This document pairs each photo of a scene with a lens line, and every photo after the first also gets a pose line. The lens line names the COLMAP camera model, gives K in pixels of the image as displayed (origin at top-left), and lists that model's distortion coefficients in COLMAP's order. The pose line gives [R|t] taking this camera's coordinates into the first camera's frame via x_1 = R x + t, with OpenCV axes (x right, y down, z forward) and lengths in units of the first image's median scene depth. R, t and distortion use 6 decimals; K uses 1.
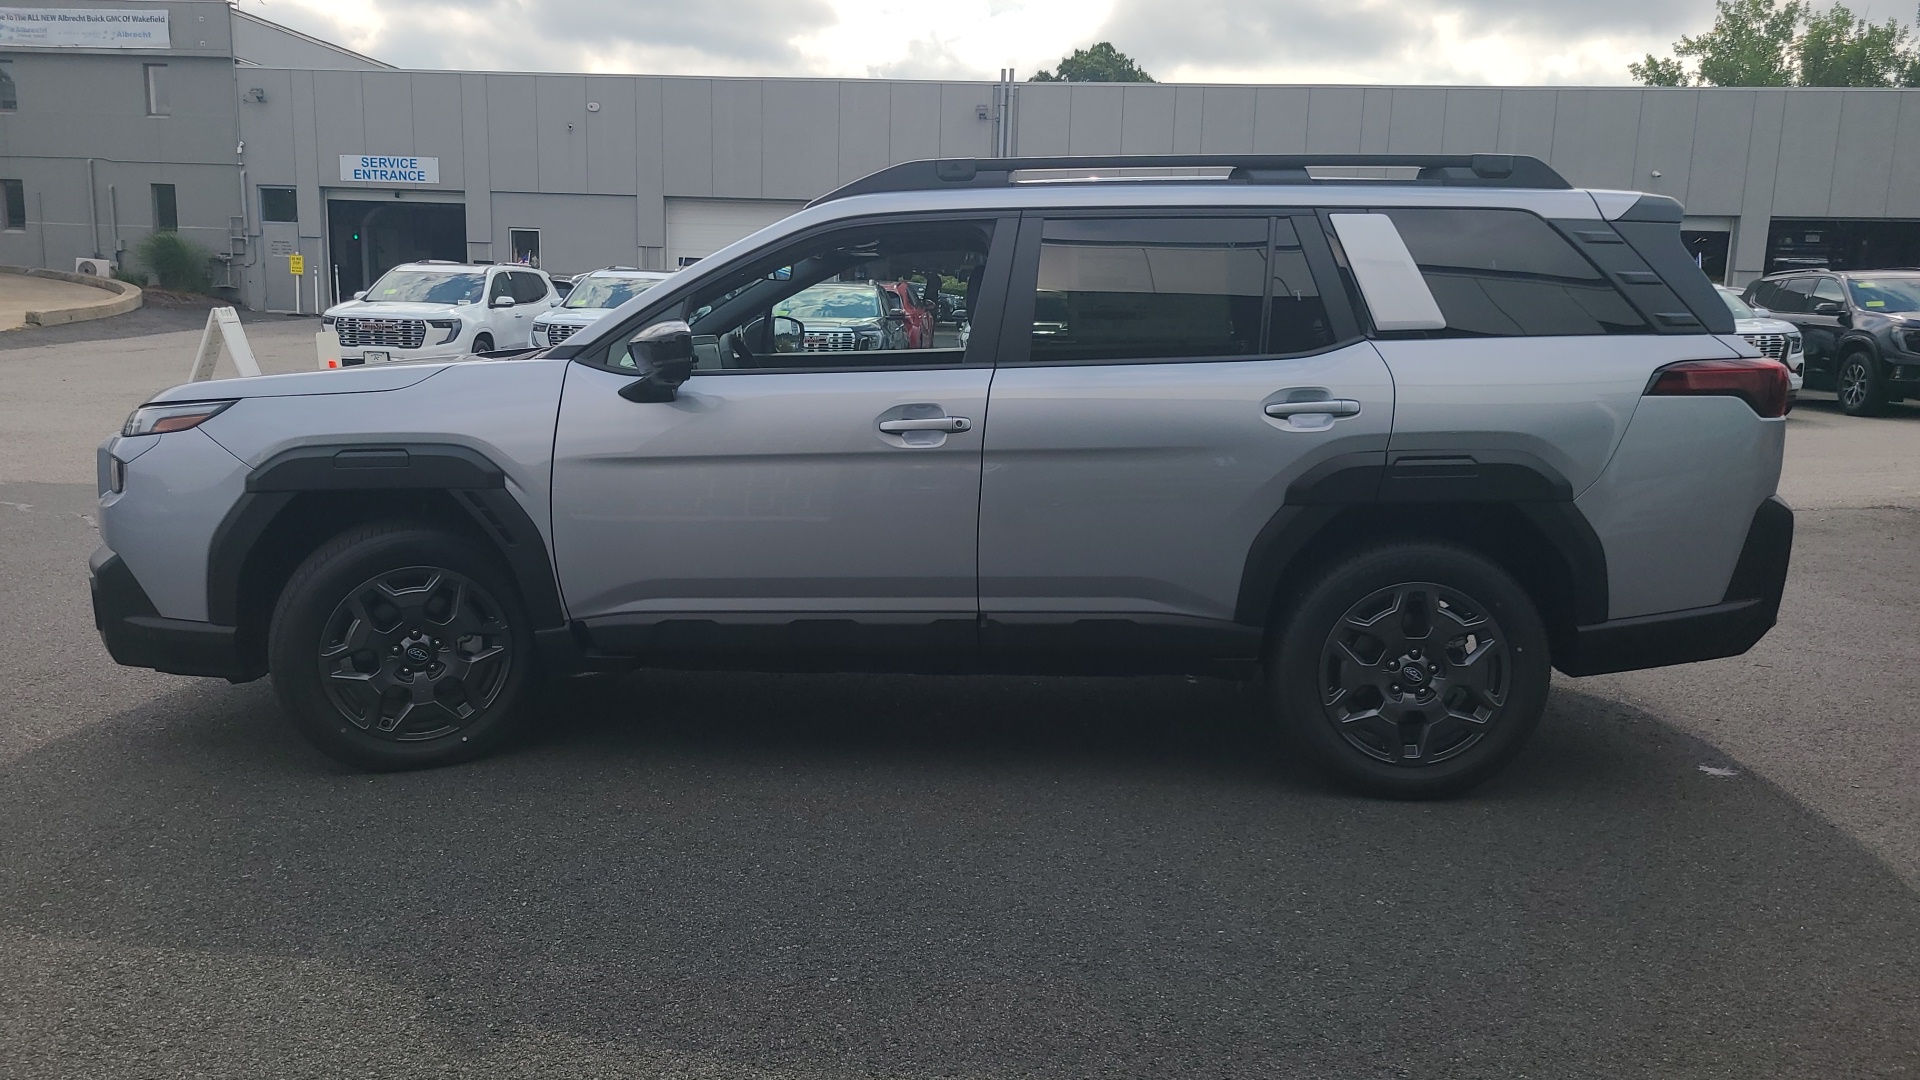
lens RADIAL K [[1424.6, 0, 934.9], [0, 1424.6, 541.9], [0, 0, 1]] dist [0.075136, -0.064549]
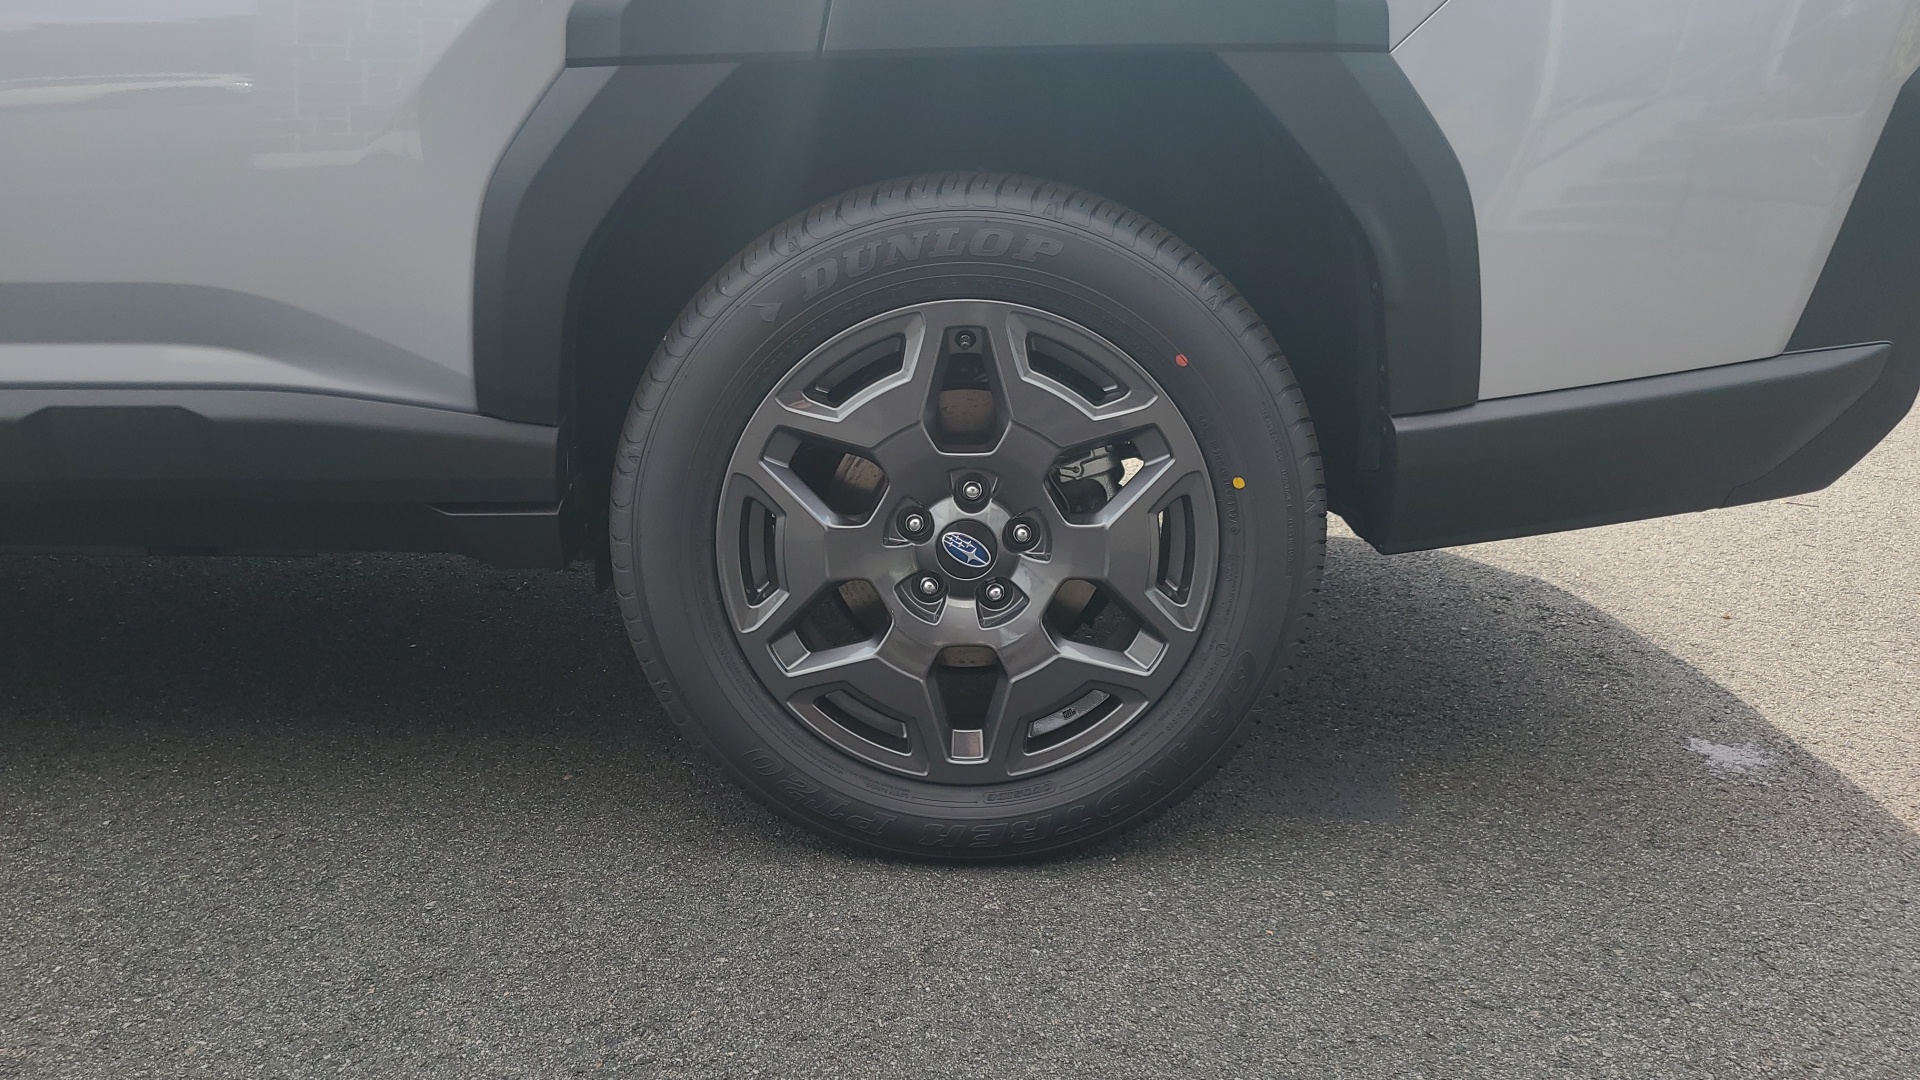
lens RADIAL K [[1424.6, 0, 934.9], [0, 1424.6, 541.9], [0, 0, 1]] dist [0.075136, -0.064549]
pose [[0.999874, -0.005194, 0.015016, 0.318473], [0.003405, 0.993150, 0.116794, 0.045903], [-0.015520, -0.116728, 0.993043, 0.626212]]
